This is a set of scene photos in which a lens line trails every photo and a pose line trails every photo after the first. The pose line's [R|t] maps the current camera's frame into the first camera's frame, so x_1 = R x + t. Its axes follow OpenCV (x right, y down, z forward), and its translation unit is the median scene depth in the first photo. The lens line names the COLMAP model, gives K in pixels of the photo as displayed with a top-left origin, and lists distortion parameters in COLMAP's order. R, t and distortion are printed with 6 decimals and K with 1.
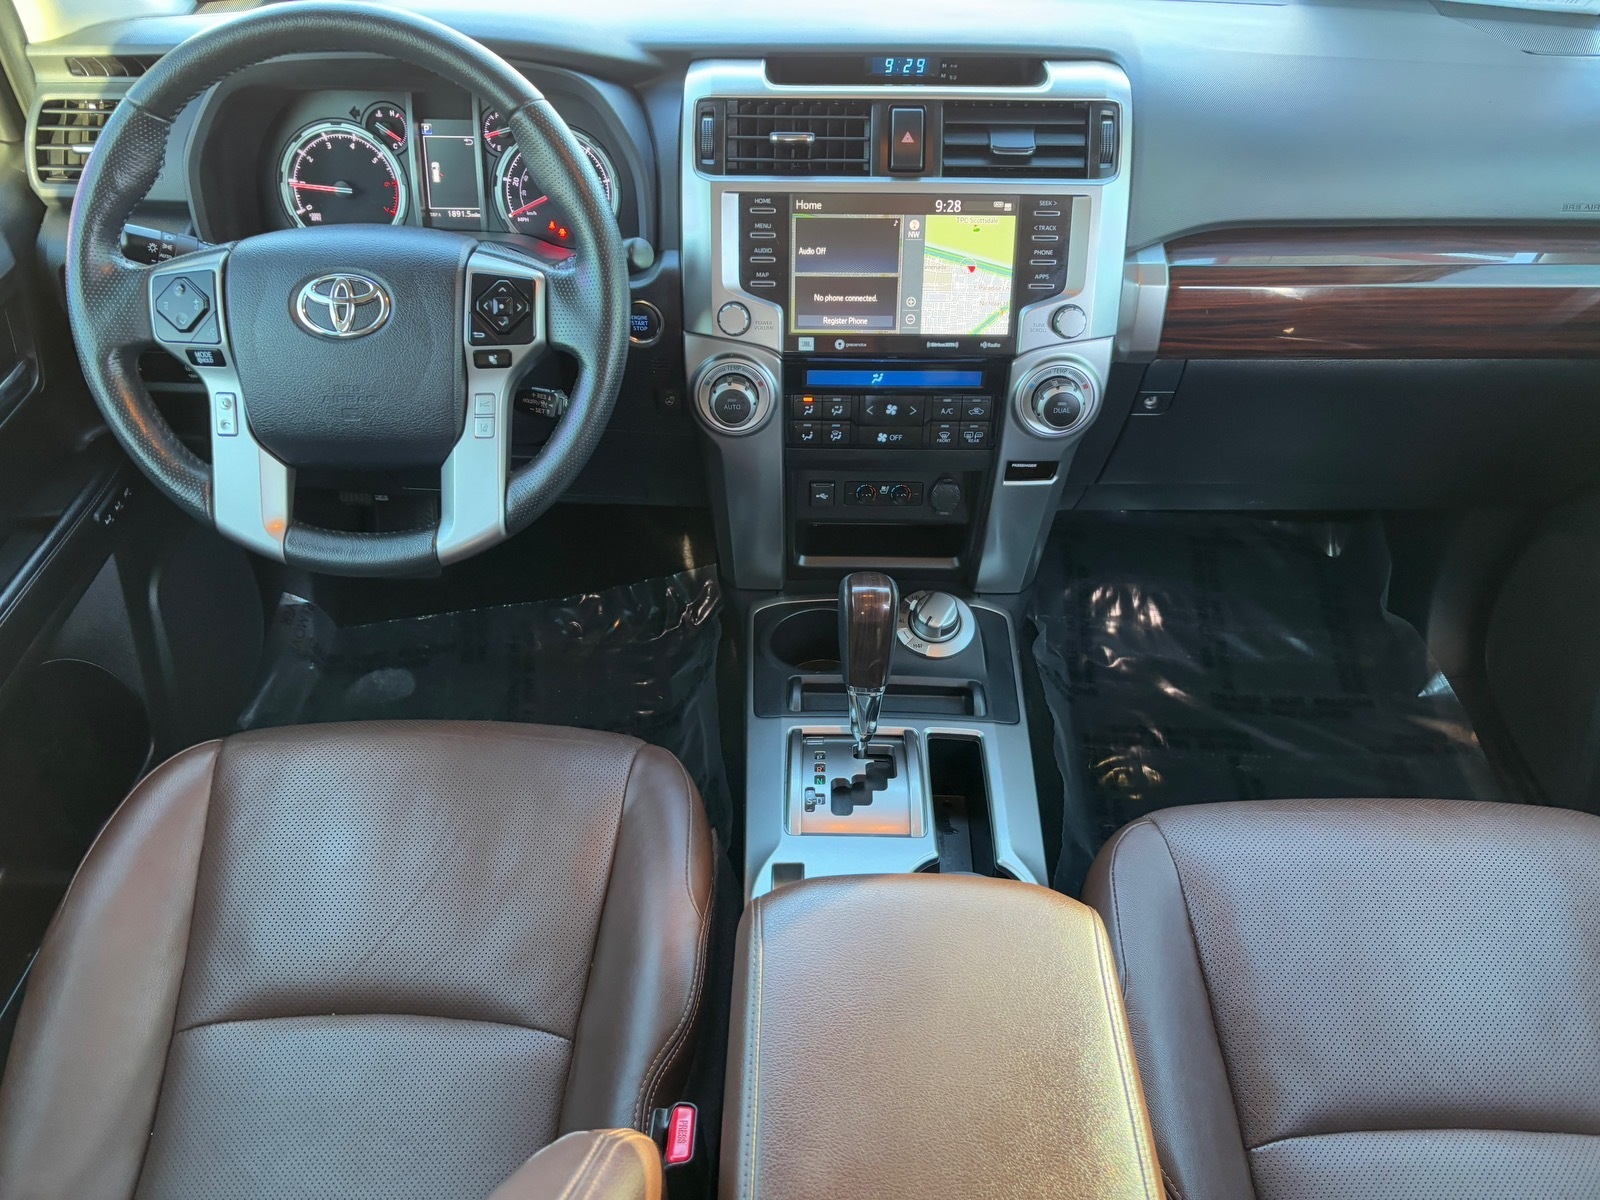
lens RADIAL K [[1205.8, 0, 782.7], [0, 1205.8, 598.1], [0, 0, 1]] dist [0.045697, -0.052561]
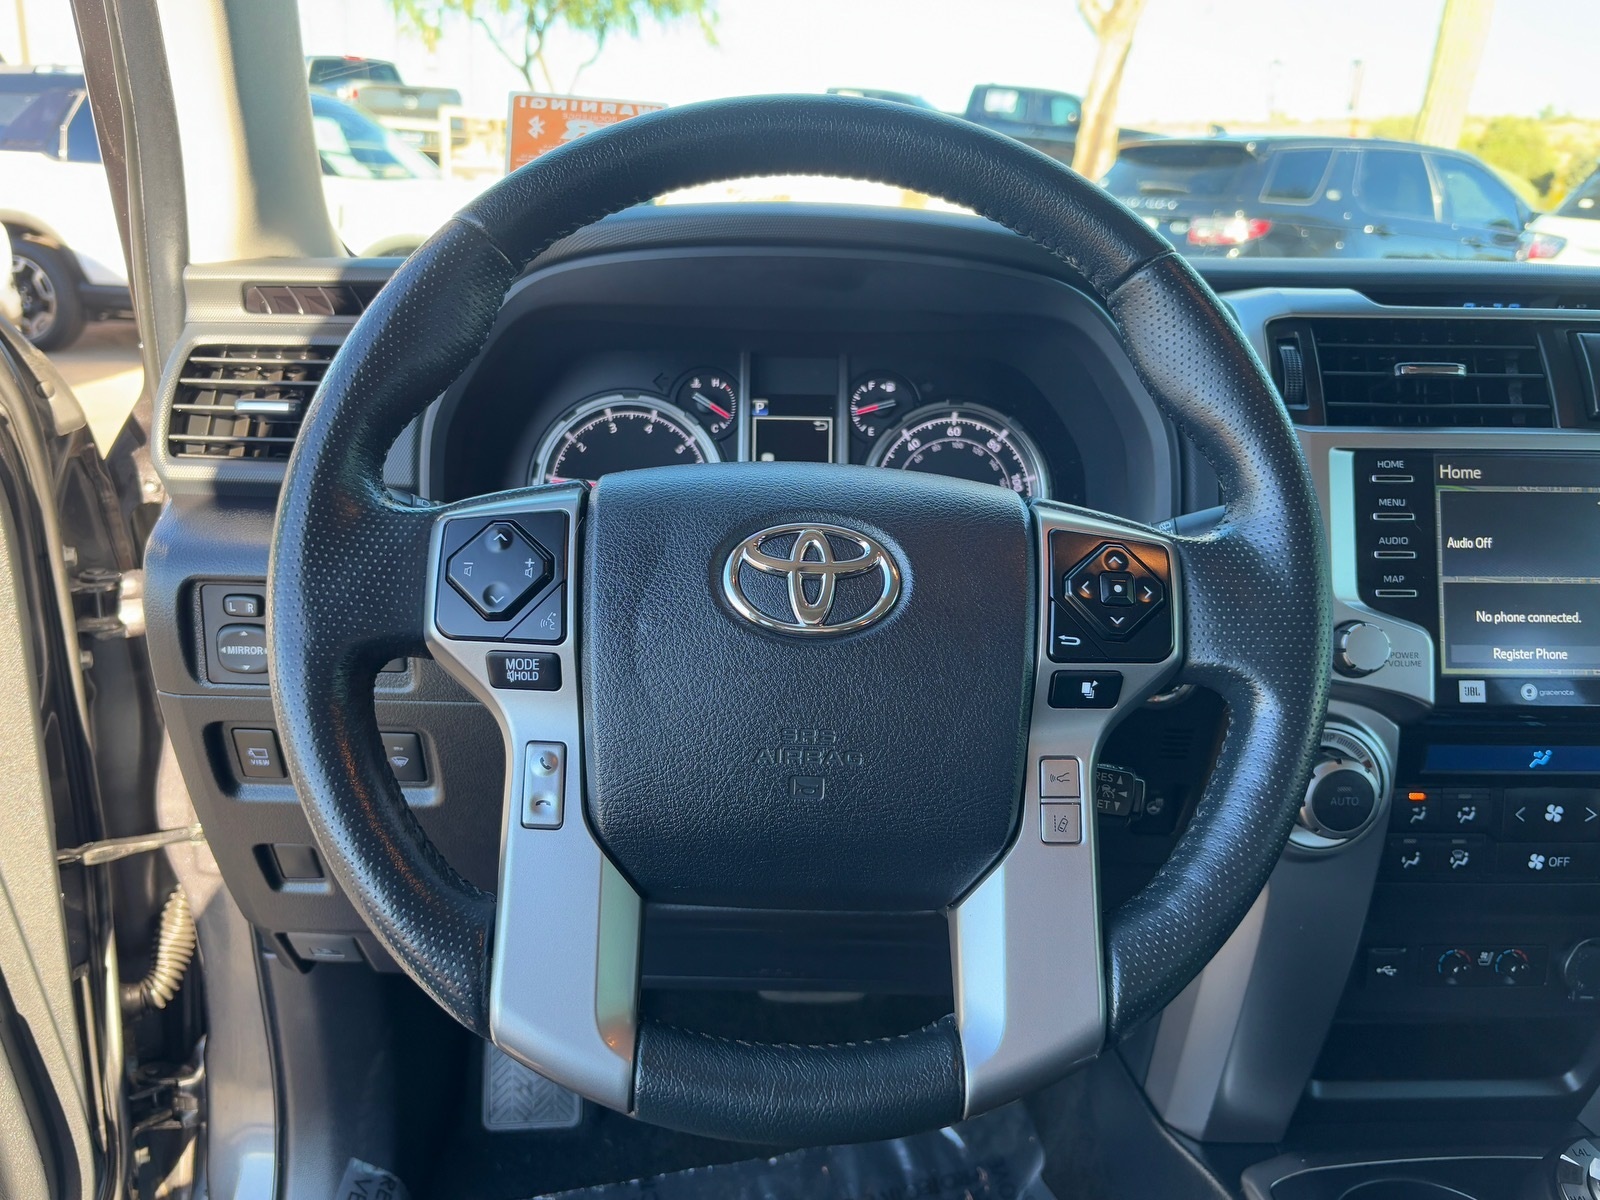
lens RADIAL K [[1232.4, 0, 793.6], [0, 1232.4, 595.5], [0, 0, 1]] dist [0.008957, -0.002532]
pose [[0.998128, 0.000360, 0.061153, -0.345859], [0.023121, 0.923534, -0.382818, -0.032924], [-0.056615, 0.383515, 0.921798, 0.451940]]
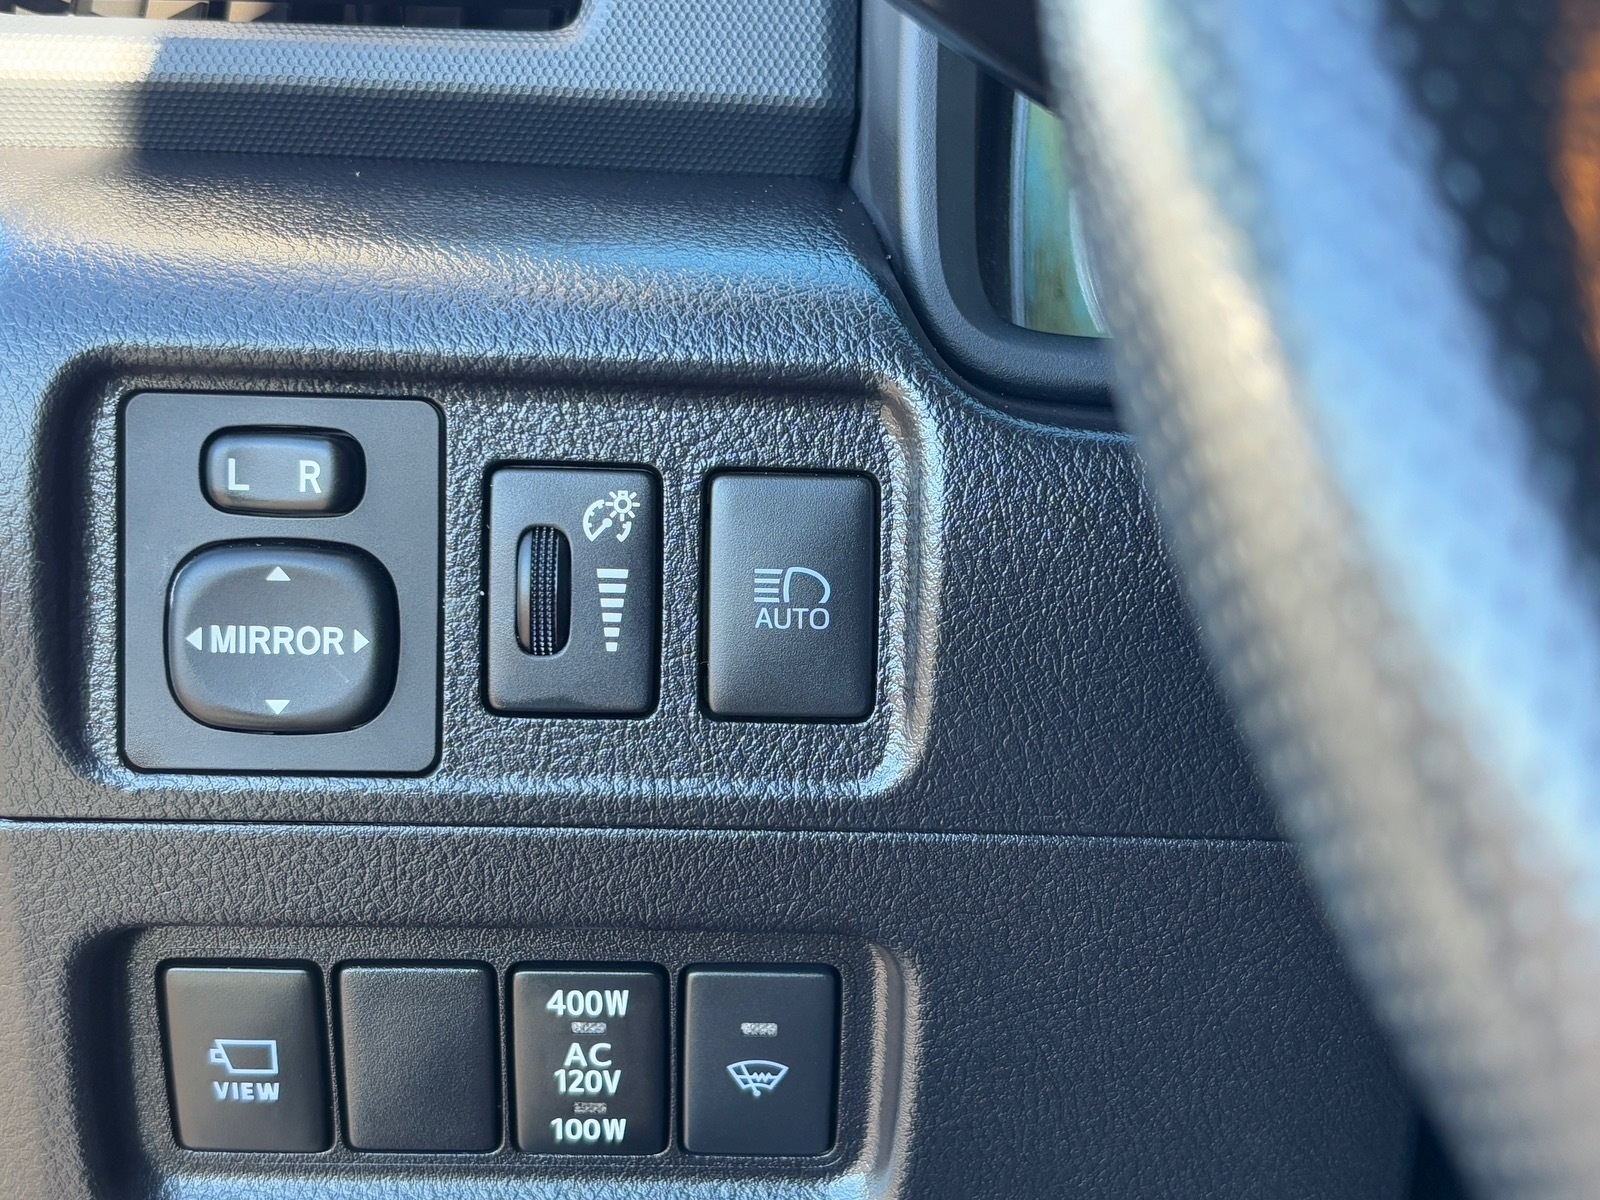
lens RADIAL K [[2268.4, 0, 800.0], [0, 2268.4, 600.0], [0, 0, 1]] dist [0.037404, 0.033111]
pose [[0.995029, 0.003362, 0.099526, -0.544879], [0.048396, 0.857143, -0.512800, -0.096087], [-0.087032, 0.515068, 0.852719, 0.782542]]
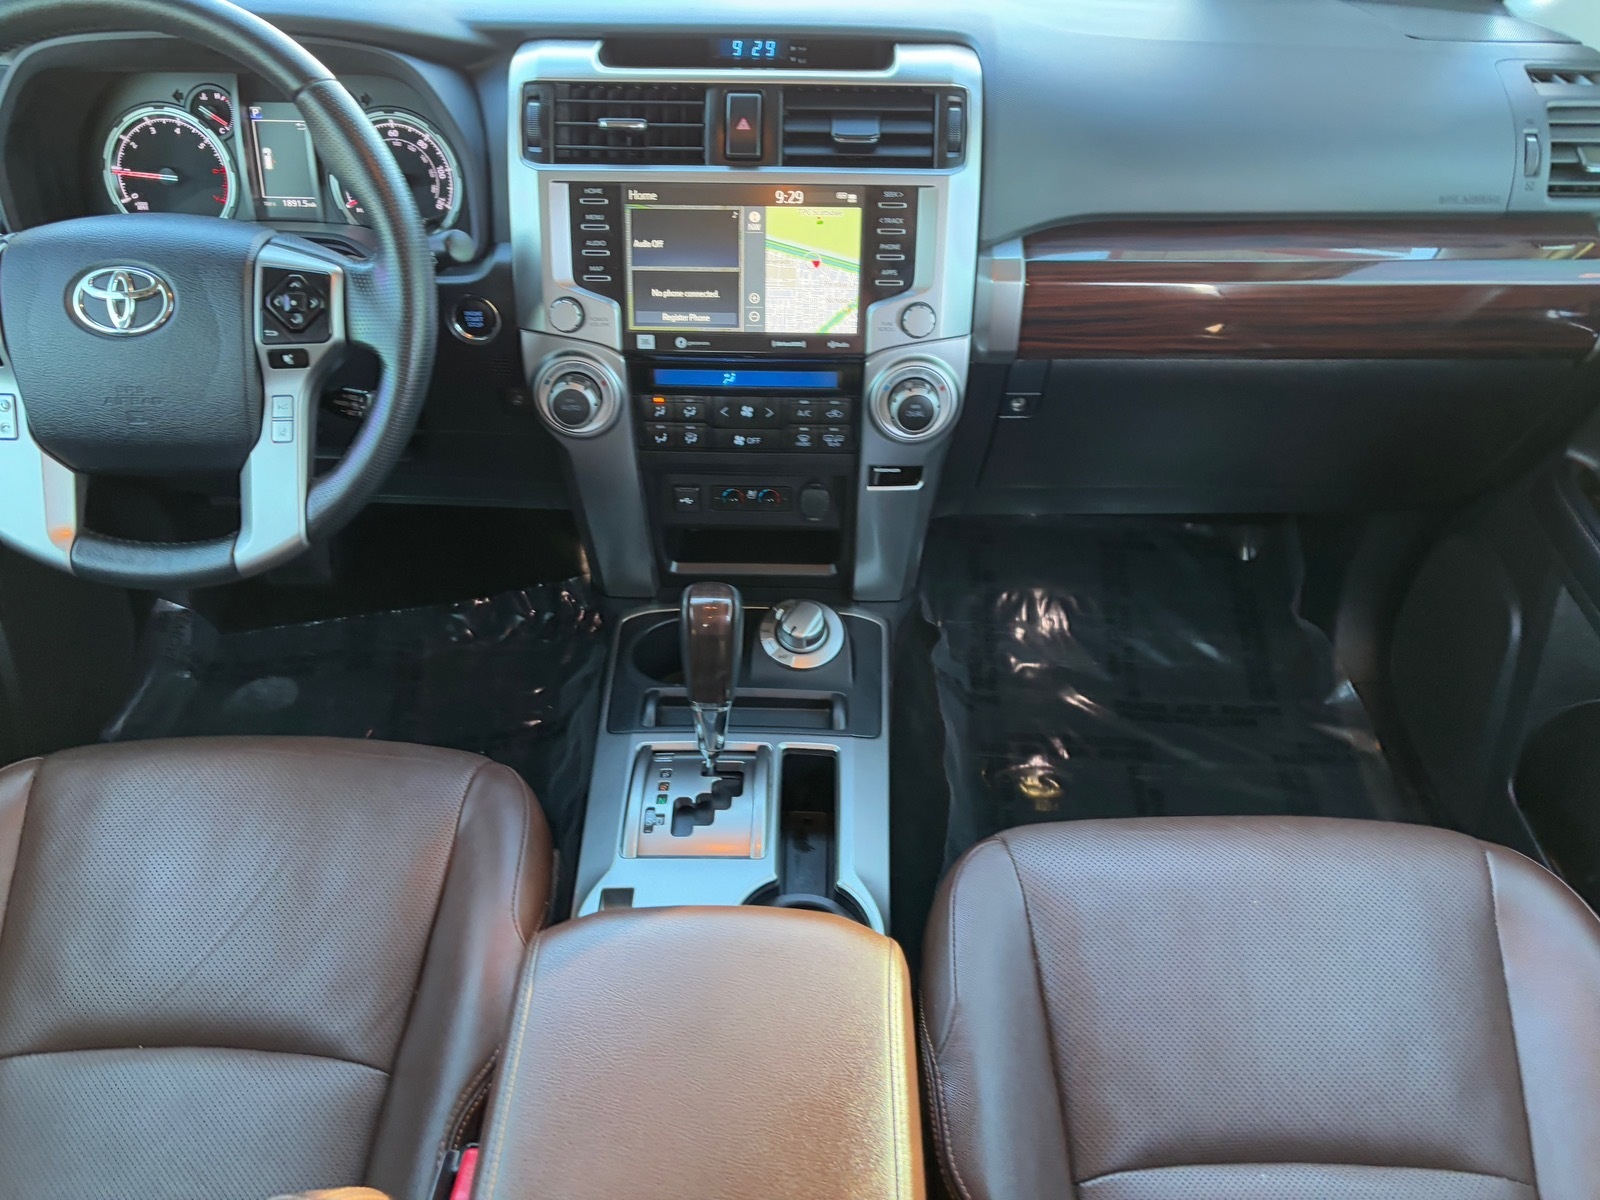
lens RADIAL K [[1207.1, 0, 791.1], [0, 1207.1, 618.2], [0, 0, 1]] dist [0.035459, -0.039935]
pose [[0.999937, -0.000889, 0.011232, 0.123469], [0.000656, 0.999785, 0.020718, -0.012834], [-0.011248, -0.020710, 0.999722, 0.042717]]
